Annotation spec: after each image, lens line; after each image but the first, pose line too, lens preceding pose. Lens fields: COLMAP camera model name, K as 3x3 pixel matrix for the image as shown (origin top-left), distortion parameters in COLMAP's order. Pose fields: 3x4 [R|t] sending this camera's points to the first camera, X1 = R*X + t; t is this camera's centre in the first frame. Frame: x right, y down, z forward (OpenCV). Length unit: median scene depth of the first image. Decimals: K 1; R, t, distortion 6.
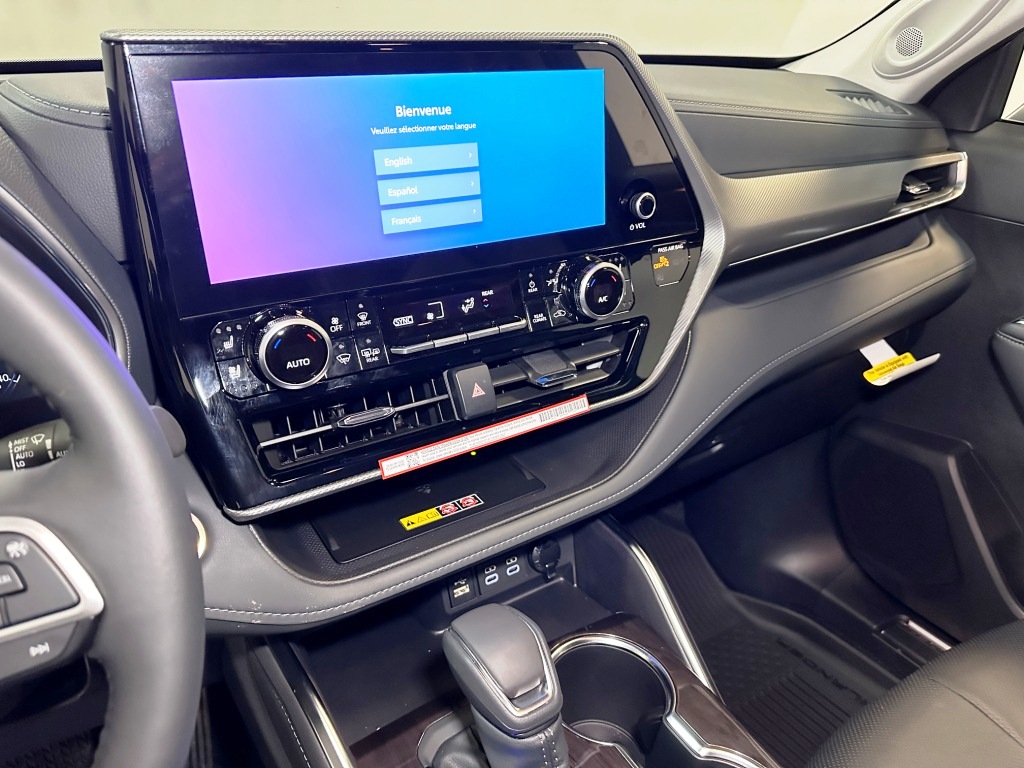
lens RADIAL K [[755.0, 0, 511.1], [0, 755.0, 363.8], [0, 0, 1]] dist [0.036261, -0.065194]
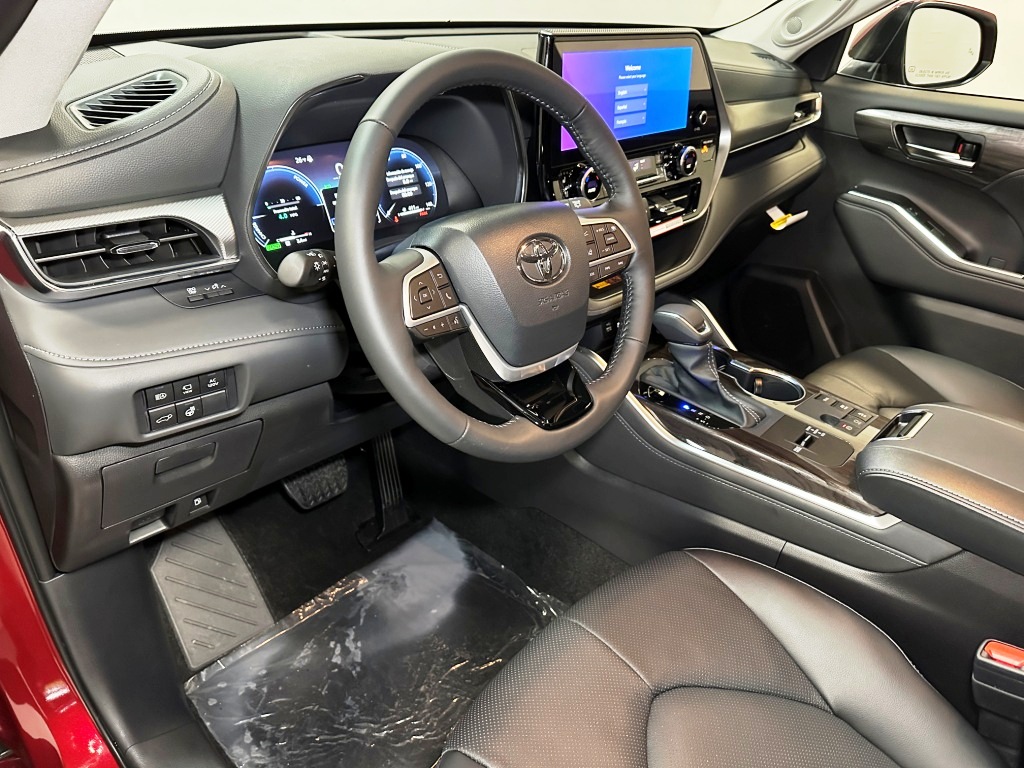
lens RADIAL K [[762.1, 0, 508.4], [0, 762.1, 403.5], [0, 0, 1]] dist [0.008193, -0.048183]
pose [[0.967149, -0.081594, 0.240761, -0.752739], [0.051499, 0.990339, 0.128751, 0.216113], [-0.248940, -0.112122, 0.962007, -0.759141]]
